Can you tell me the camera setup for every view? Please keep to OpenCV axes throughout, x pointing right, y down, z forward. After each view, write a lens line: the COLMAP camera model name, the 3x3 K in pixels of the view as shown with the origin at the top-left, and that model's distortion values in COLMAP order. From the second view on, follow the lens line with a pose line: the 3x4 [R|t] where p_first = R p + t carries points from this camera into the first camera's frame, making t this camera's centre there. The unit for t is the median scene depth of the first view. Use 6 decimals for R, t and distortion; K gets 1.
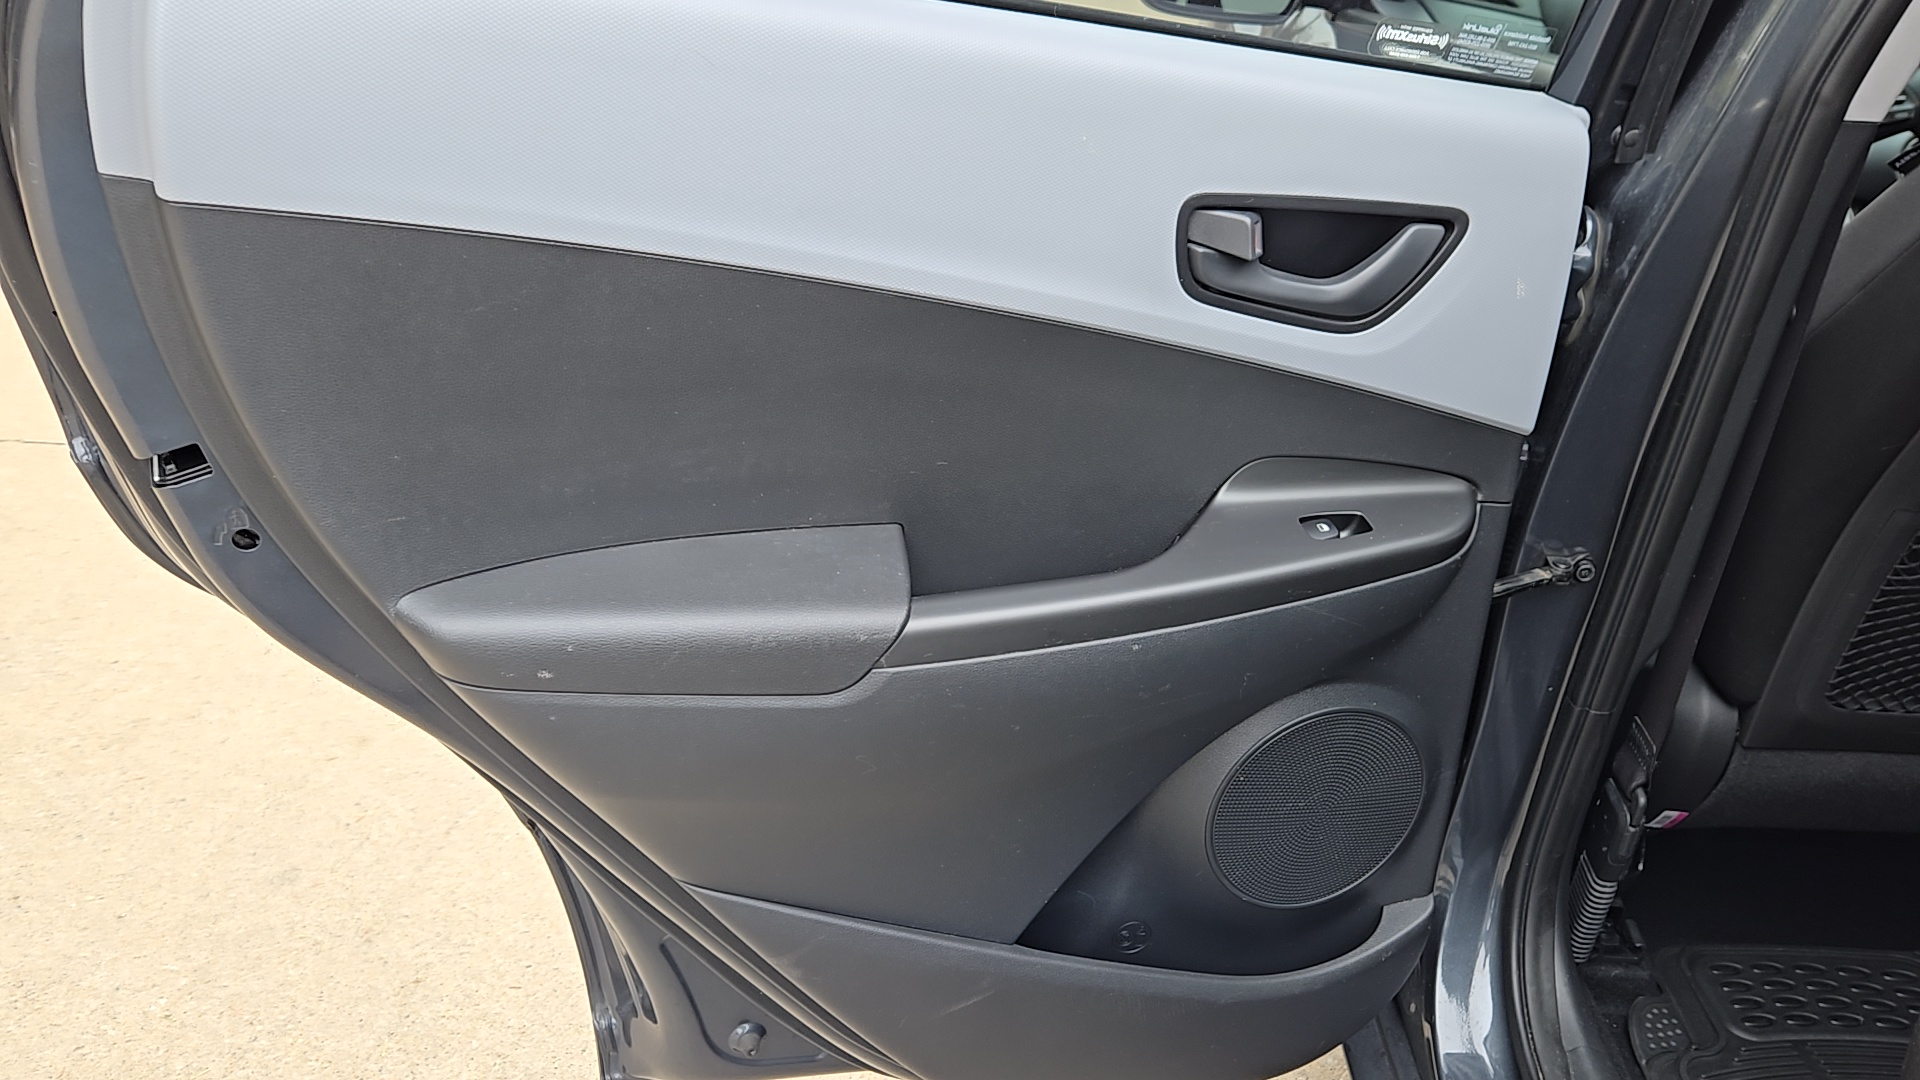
lens RADIAL K [[1604.0, 0, 959.4], [0, 1604.0, 535.6], [0, 0, 1]] dist [0.008568, 0.003617]
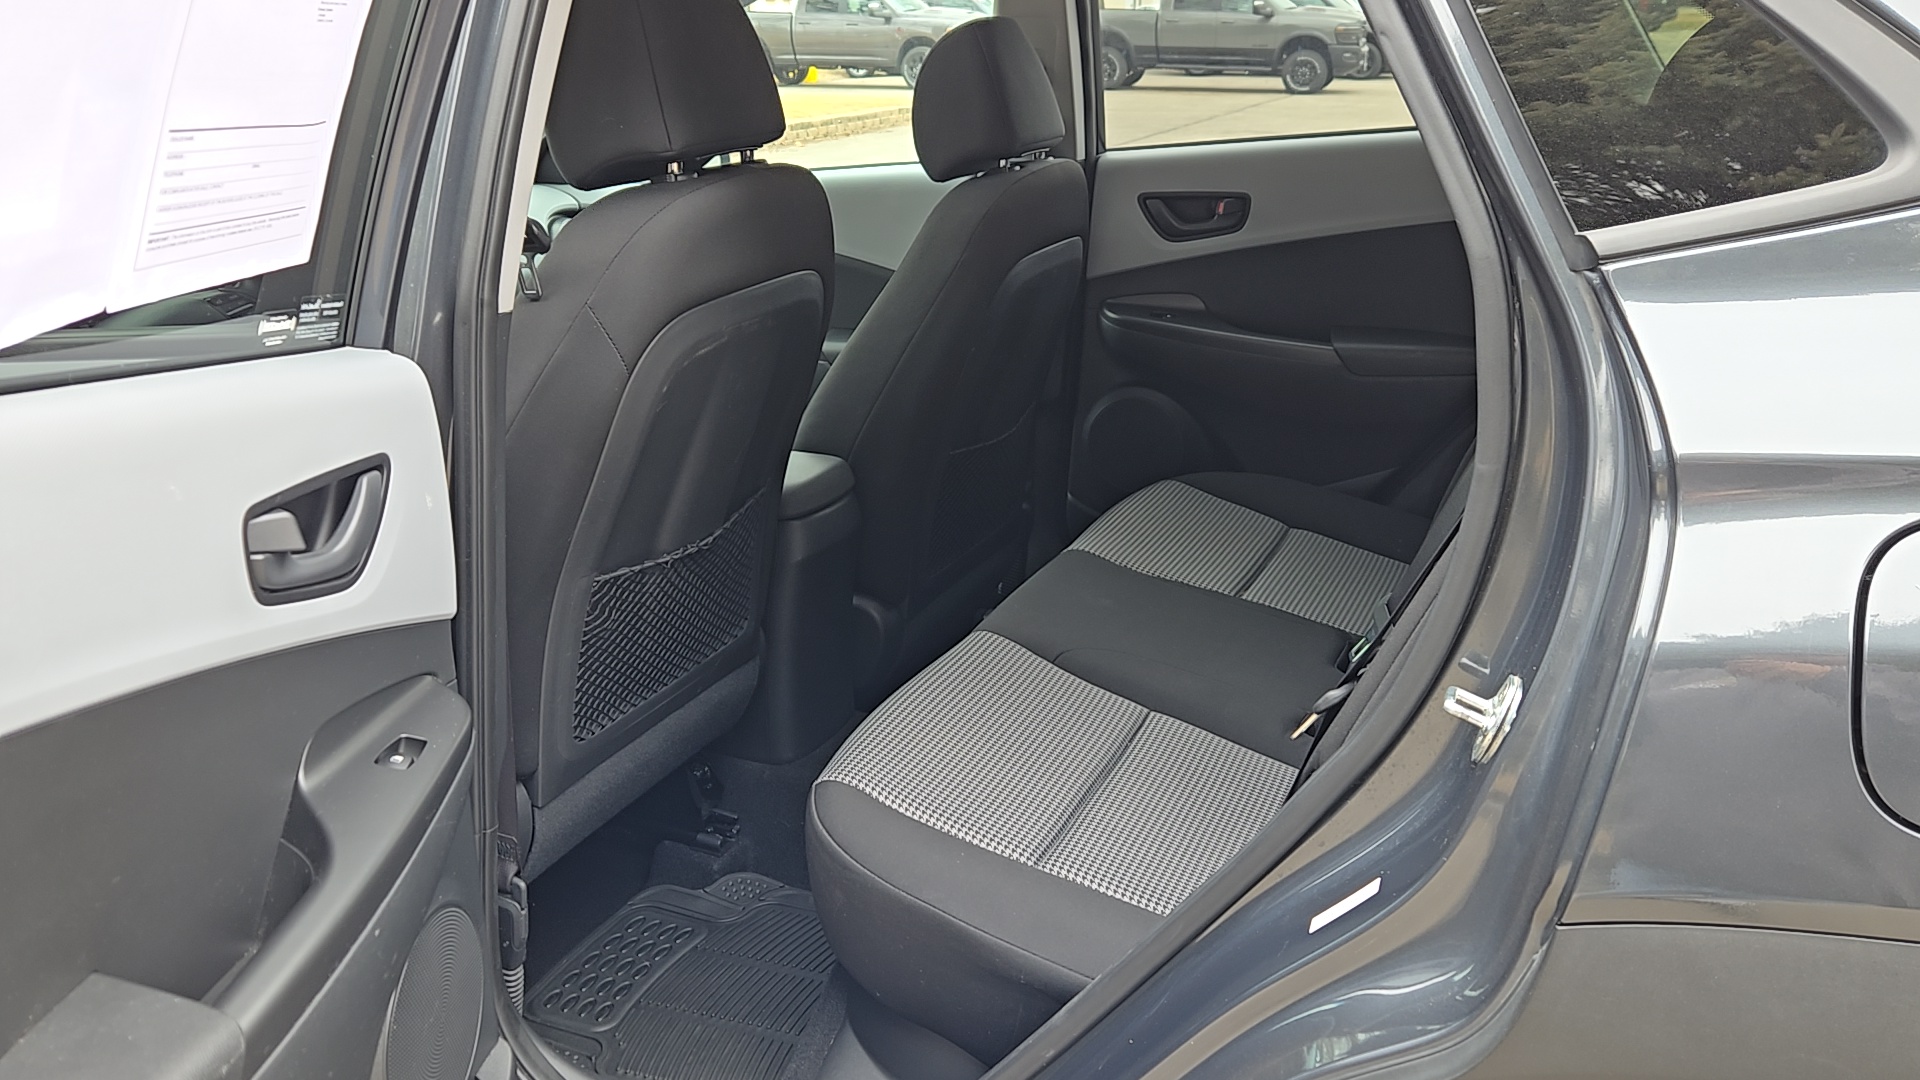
lens RADIAL K [[1604.0, 0, 959.4], [0, 1604.0, 535.6], [0, 0, 1]] dist [0.008568, 0.003617]
pose [[0.351373, -0.335471, 0.874069, -0.518944], [0.440171, 0.883176, 0.162019, -0.142457], [-0.826309, 0.327810, 0.457988, 0.142627]]
